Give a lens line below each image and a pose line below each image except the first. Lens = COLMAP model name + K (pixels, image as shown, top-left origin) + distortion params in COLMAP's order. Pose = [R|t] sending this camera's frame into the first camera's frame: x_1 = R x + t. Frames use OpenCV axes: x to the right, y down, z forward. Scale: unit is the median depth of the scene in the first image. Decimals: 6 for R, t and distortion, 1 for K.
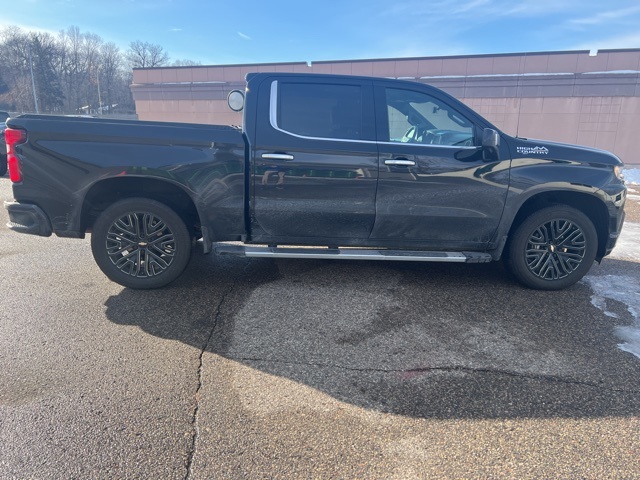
lens RADIAL K [[471.9, 0, 319.1], [0, 471.9, 237.3], [0, 0, 1]] dist [0.049266, -0.048379]
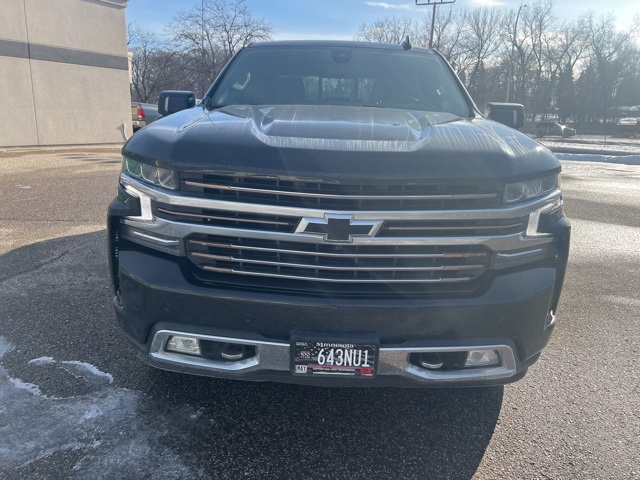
lens RADIAL K [[471.9, 0, 319.1], [0, 471.9, 237.3], [0, 0, 1]] dist [0.049266, -0.048379]
pose [[-0.107187, 0.224679, -0.968520, 0.209617], [-0.258045, 0.934464, 0.245337, -0.046620], [0.960169, 0.276218, -0.042185, 0.240551]]
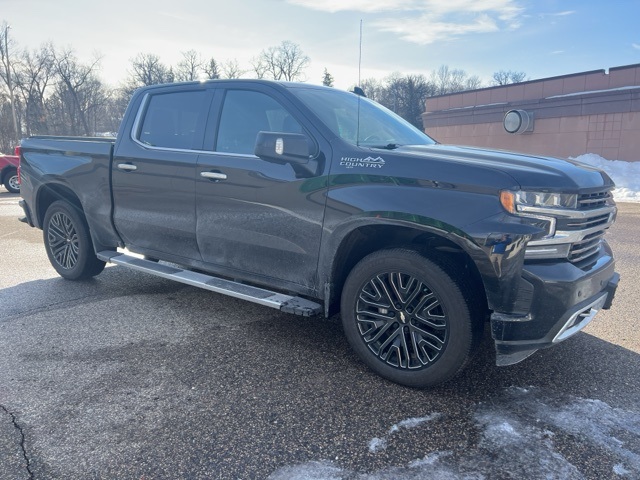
lens RADIAL K [[471.9, 0, 319.1], [0, 471.9, 237.3], [0, 0, 1]] dist [0.049266, -0.048379]
pose [[0.758386, 0.099611, -0.644149, 0.160514], [-0.135173, 0.990804, -0.005927, -0.012633], [0.637636, 0.091566, 0.764877, 0.088021]]
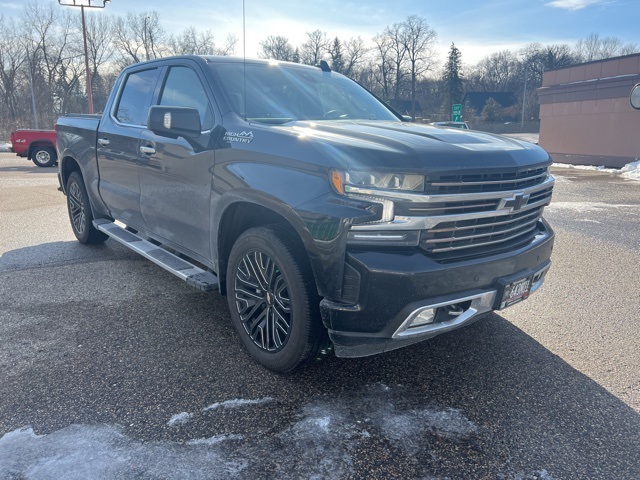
lens RADIAL K [[471.9, 0, 319.1], [0, 471.9, 237.3], [0, 0, 1]] dist [0.049266, -0.048379]
pose [[0.571875, 0.164744, -0.803628, 0.201816], [-0.179800, 0.980979, 0.073153, -0.022150], [0.800394, 0.102658, 0.590618, 0.137105]]
